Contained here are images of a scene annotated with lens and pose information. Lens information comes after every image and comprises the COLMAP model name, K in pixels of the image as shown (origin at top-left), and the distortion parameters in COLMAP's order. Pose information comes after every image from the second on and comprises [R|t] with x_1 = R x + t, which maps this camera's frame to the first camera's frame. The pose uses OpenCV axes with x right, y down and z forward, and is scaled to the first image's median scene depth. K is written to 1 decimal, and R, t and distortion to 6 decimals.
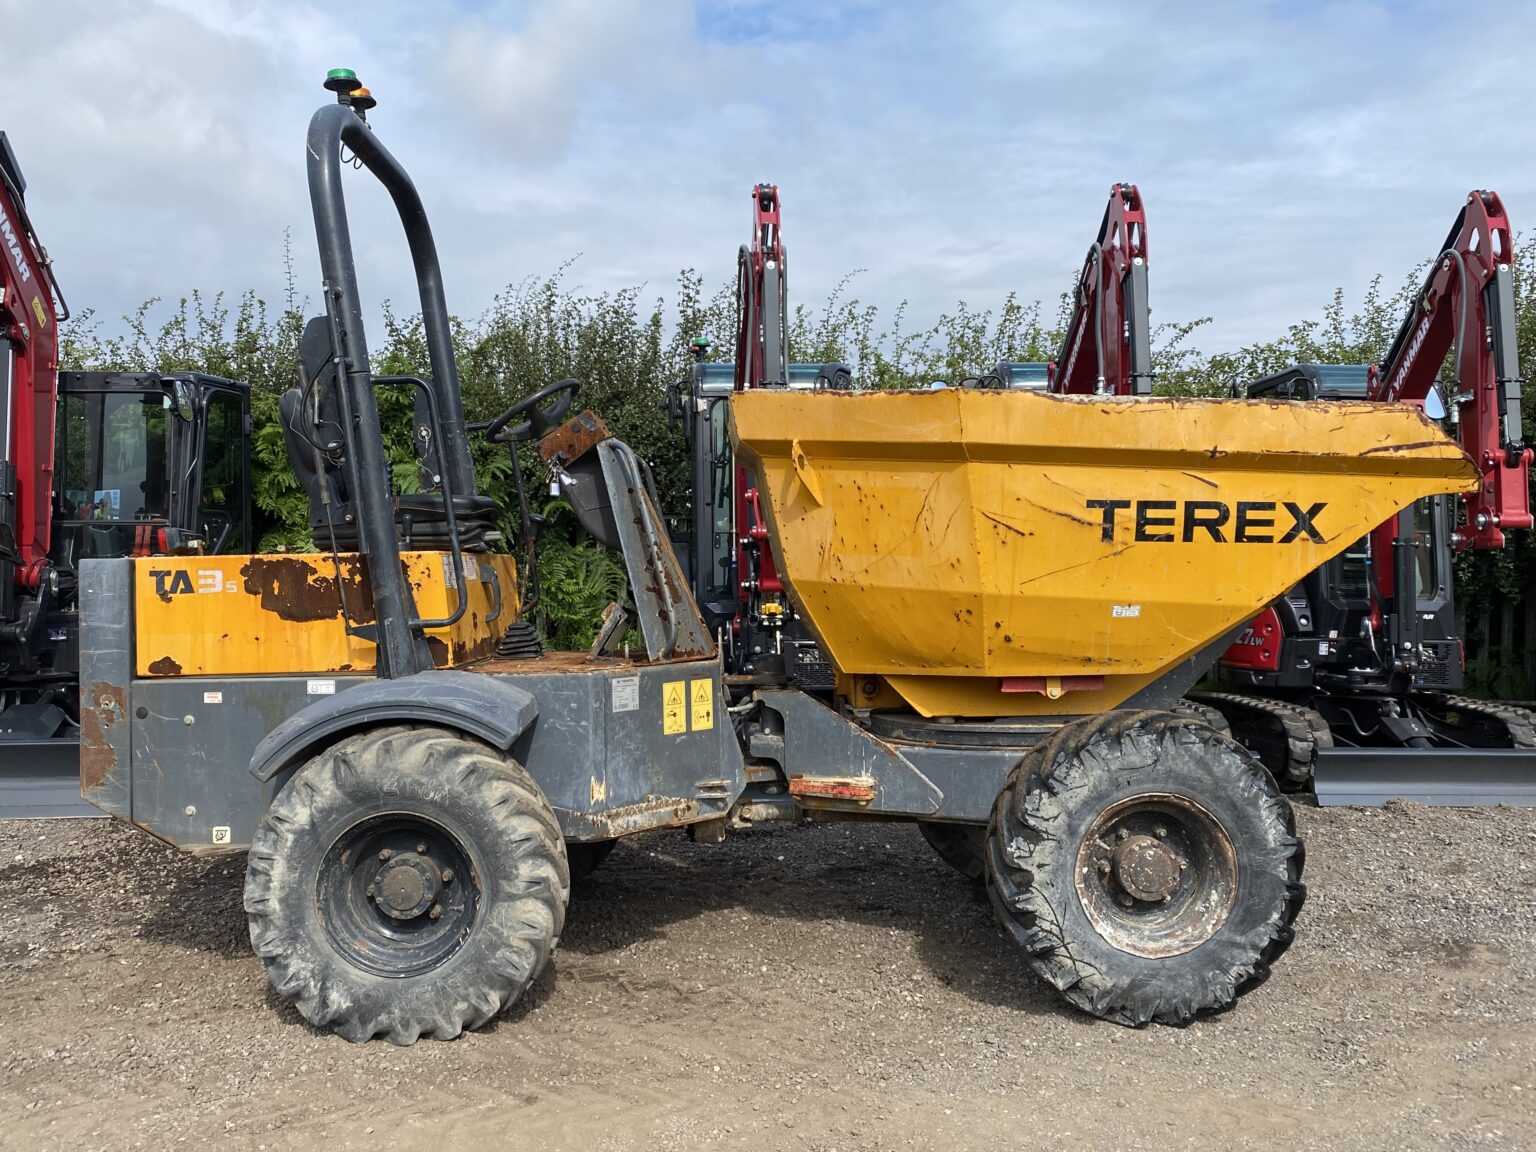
lens RADIAL K [[1280.8, 0, 740.2], [0, 1280.8, 556.1], [0, 0, 1]] dist [0.127933, -0.292415]
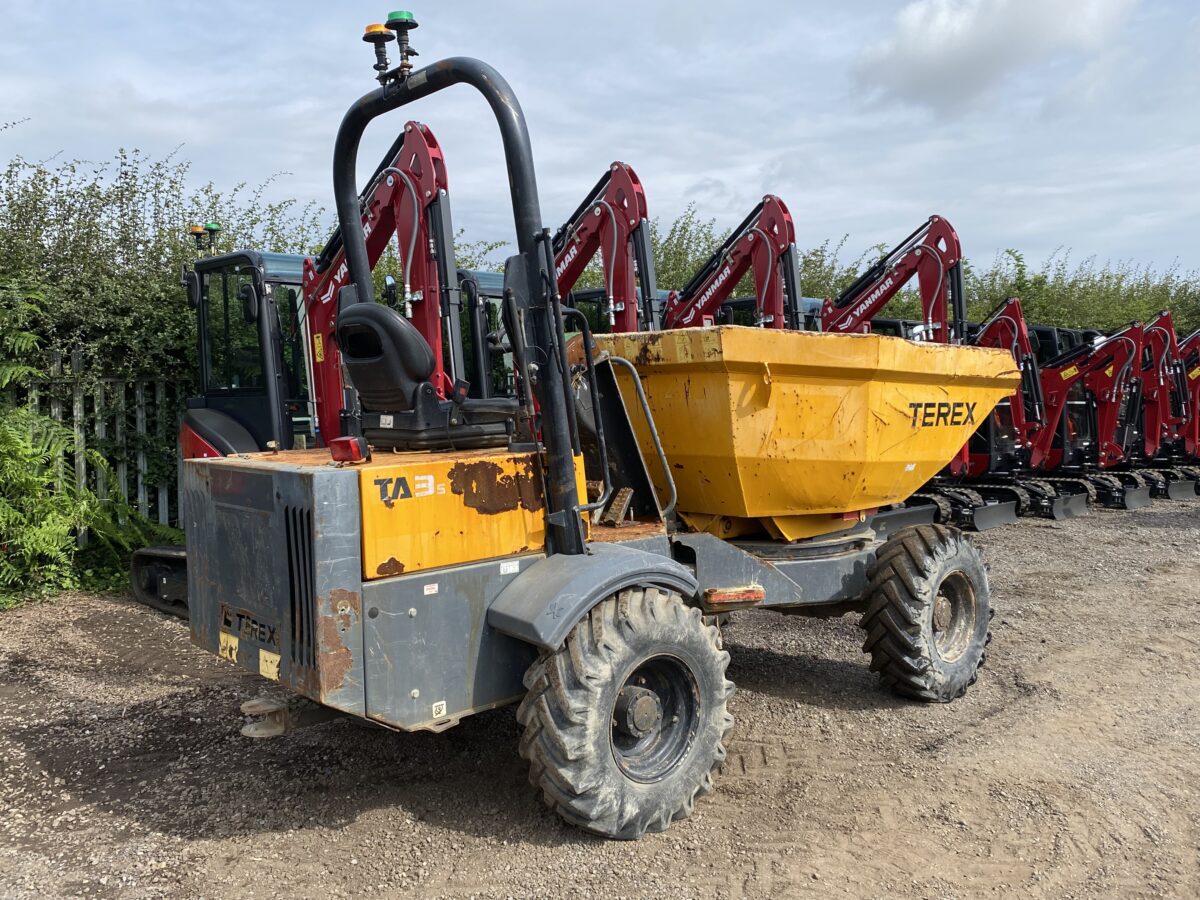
lens RADIAL K [[1019.9, 0, 571.6], [0, 1019.9, 450.4], [0, 0, 1]] dist [0.162532, -0.305533]
pose [[0.746923, -0.046380, 0.663291, -0.954501], [0.006861, 0.998049, 0.062061, -0.068375], [-0.664875, -0.041804, 0.745784, 0.283013]]
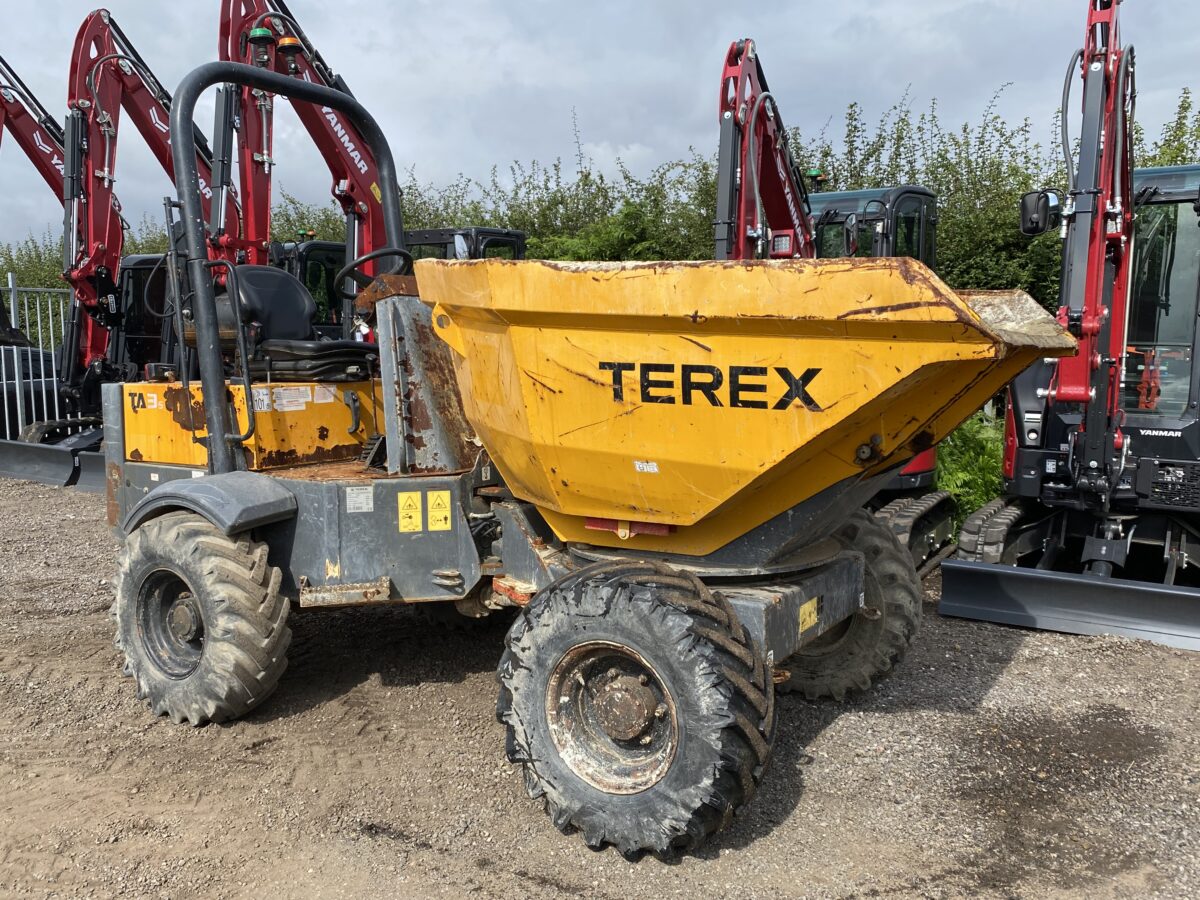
lens RADIAL K [[1000.6, 0, 578.3], [0, 1000.6, 434.4], [0, 0, 1]] dist [0.127933, -0.292415]
pose [[0.838769, 0.056495, -0.541549, 0.701559], [-0.001695, 0.994869, 0.101159, -0.067041], [0.544485, -0.083931, 0.834561, 0.295601]]
